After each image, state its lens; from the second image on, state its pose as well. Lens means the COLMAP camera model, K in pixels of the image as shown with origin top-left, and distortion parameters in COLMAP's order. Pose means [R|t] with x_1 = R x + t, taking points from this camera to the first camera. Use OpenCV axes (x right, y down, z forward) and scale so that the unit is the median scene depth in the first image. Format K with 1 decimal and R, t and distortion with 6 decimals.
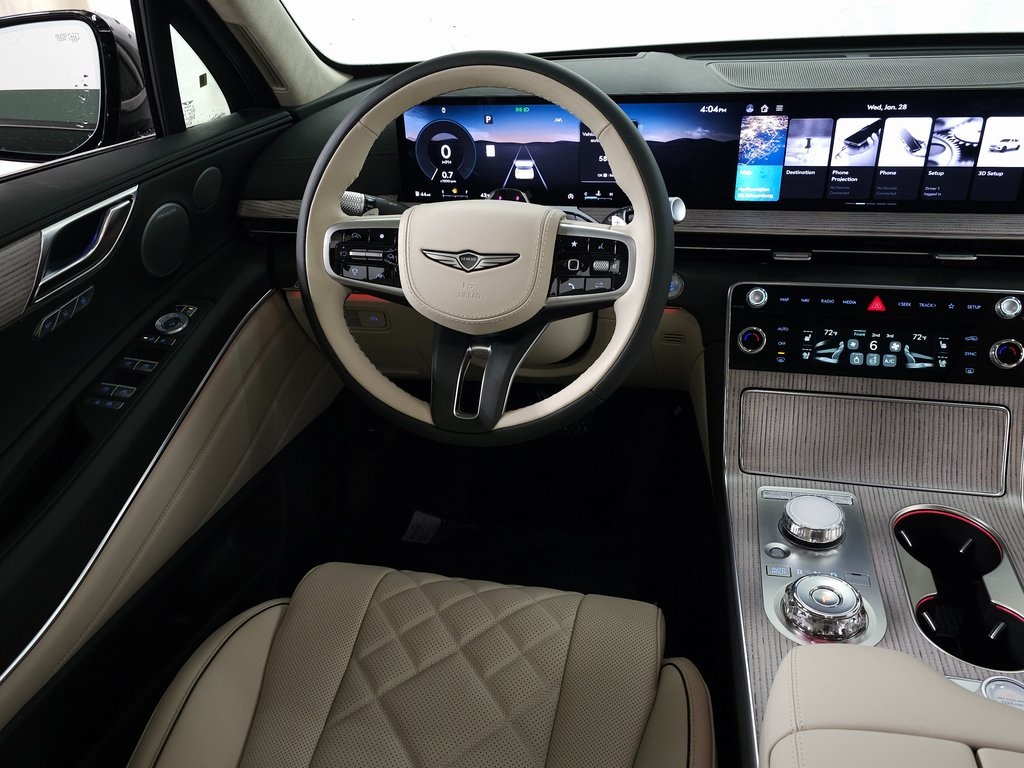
lens RADIAL K [[789.0, 0, 512.0], [0, 789.0, 384.0], [0, 0, 1]] dist [0.072528, -0.086629]
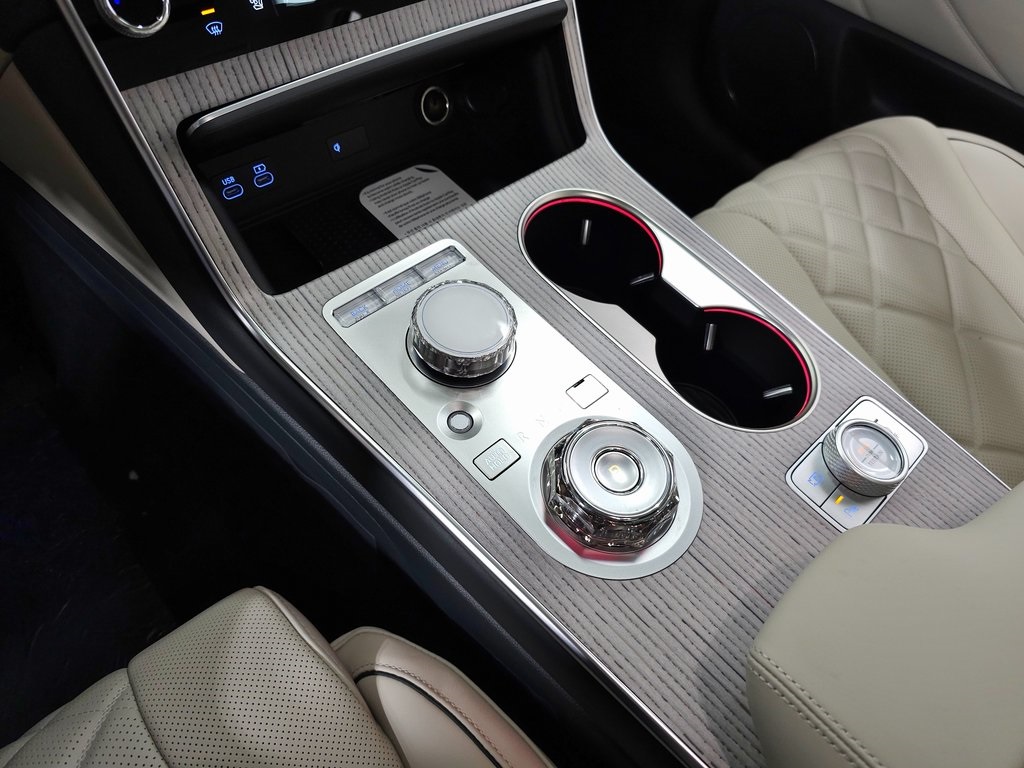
lens RADIAL K [[700.0, 0, 510.5], [0, 700.0, 390.3], [0, 0, 1]] dist [0.044336, -0.057834]
pose [[0.536794, -0.613609, 0.579082, 0.078512], [0.239383, 0.768909, 0.592853, -0.069970], [-0.809041, -0.179617, 0.559634, 0.623934]]
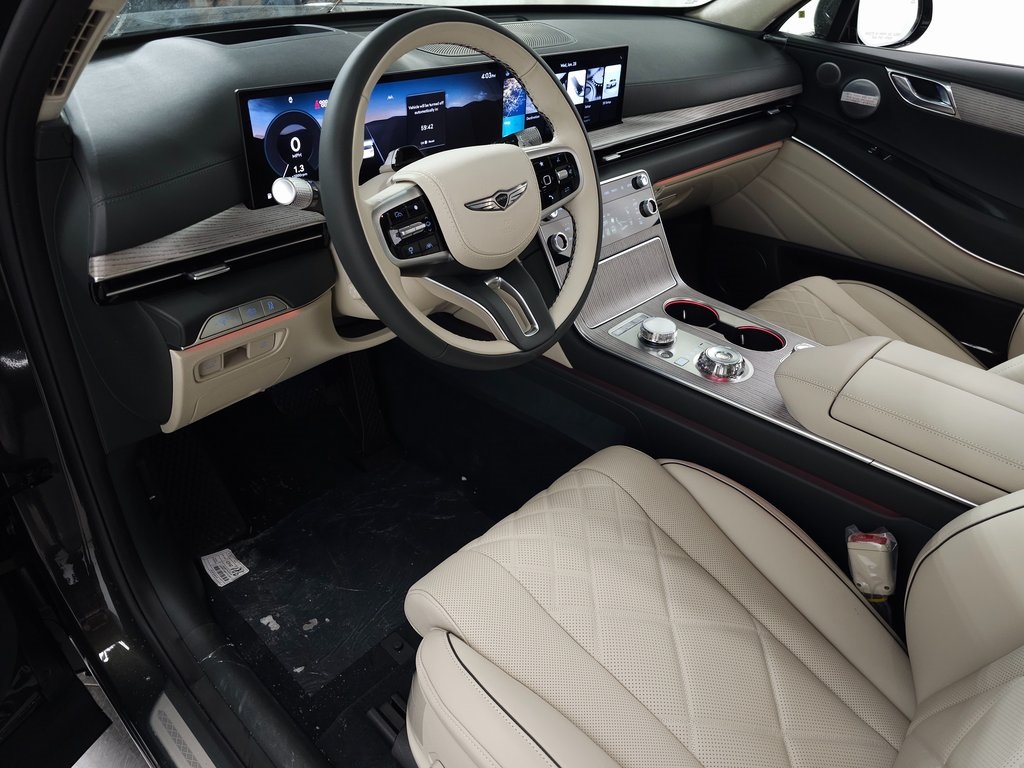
lens RADIAL K [[692.4, 0, 513.6], [0, 692.4, 390.4], [0, 0, 1]] dist [0.058864, -0.052901]
pose [[0.489672, -0.426334, 0.760566, -0.806623], [0.340659, 0.896516, 0.283215, -0.200215], [-0.802603, 0.120411, 0.584234, 0.383171]]
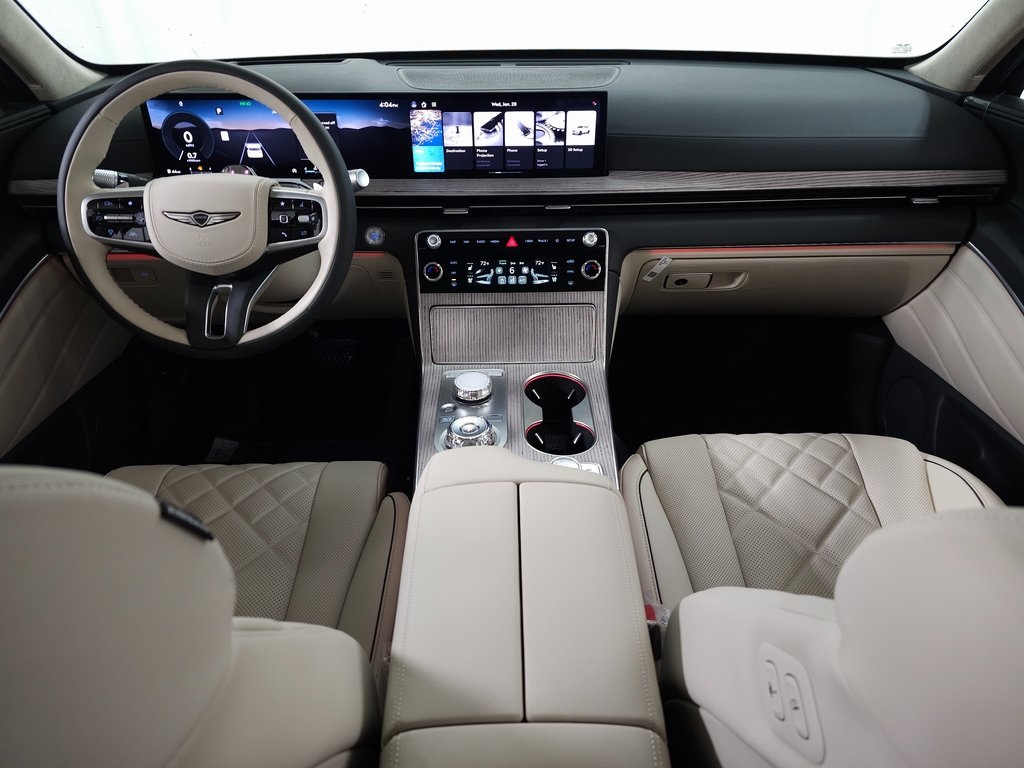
lens RADIAL K [[692.4, 0, 513.6], [0, 692.4, 390.4], [0, 0, 1]] dist [0.058864, -0.052901]
pose [[0.967852, -0.097311, 0.231933, 0.135327], [0.083133, 0.994065, 0.070163, 0.082580], [-0.237385, -0.048626, 0.970198, -0.256806]]
